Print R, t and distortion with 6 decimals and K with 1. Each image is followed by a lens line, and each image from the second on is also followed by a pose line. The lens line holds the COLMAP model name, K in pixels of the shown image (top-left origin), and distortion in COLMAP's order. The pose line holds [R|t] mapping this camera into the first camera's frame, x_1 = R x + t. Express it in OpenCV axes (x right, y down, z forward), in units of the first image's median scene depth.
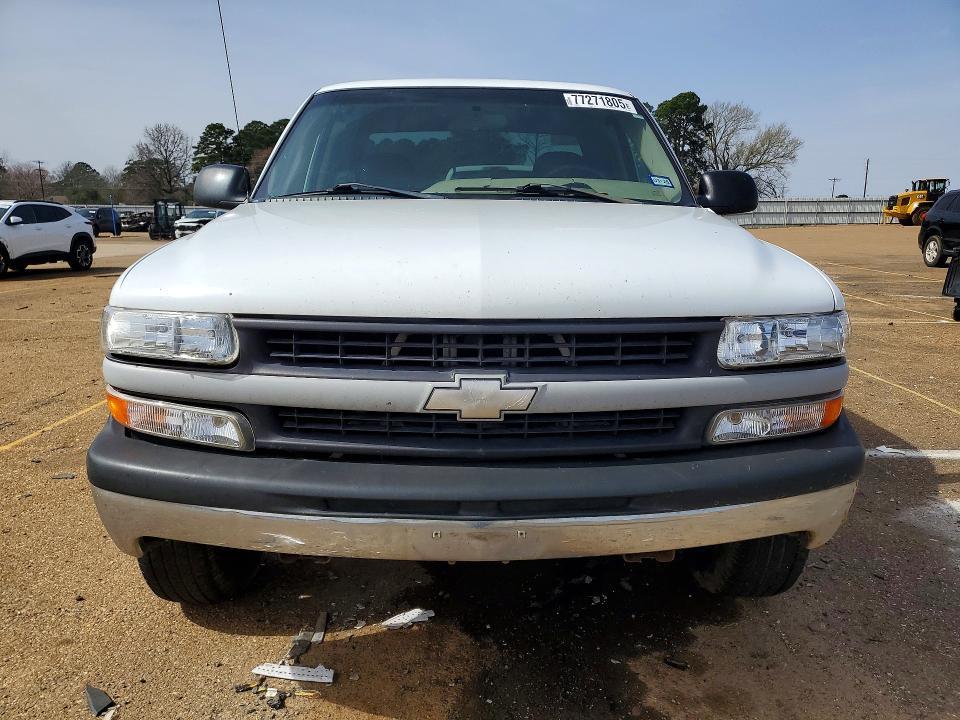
lens RADIAL K [[768.2, 0, 477.1], [0, 768.2, 361.0], [0, 0, 1]] dist [0.003938, -0.000884]
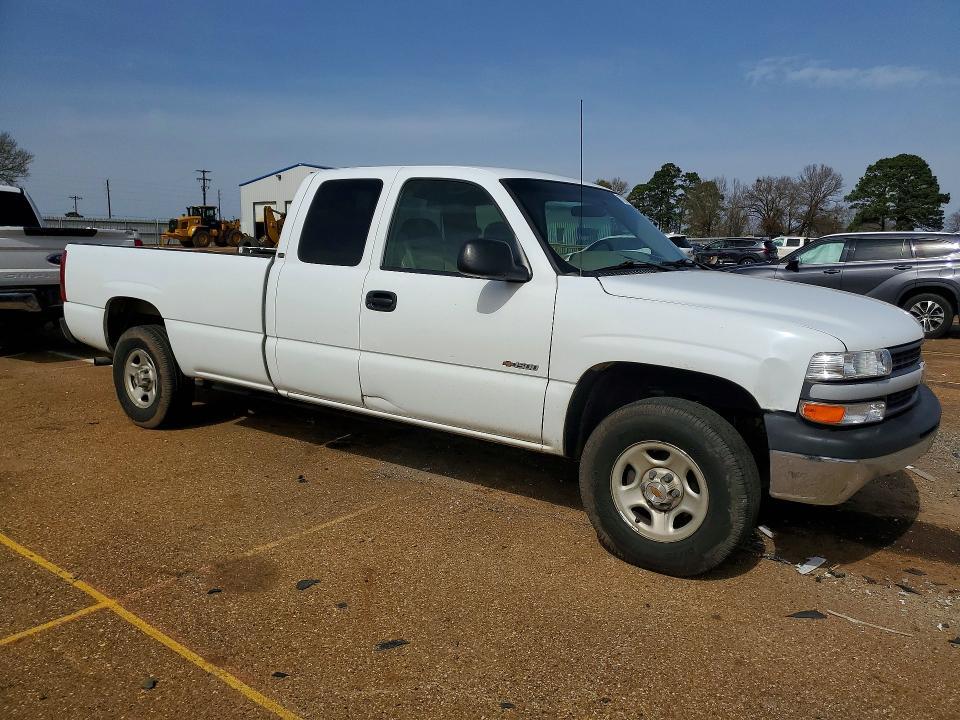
lens RADIAL K [[768.2, 0, 477.1], [0, 768.2, 361.0], [0, 0, 1]] dist [0.003938, -0.000884]
pose [[0.583932, -0.108209, 0.804558, -0.102344], [0.124859, 0.991255, 0.042699, -0.010094], [-0.802143, 0.075523, 0.592337, 0.029700]]
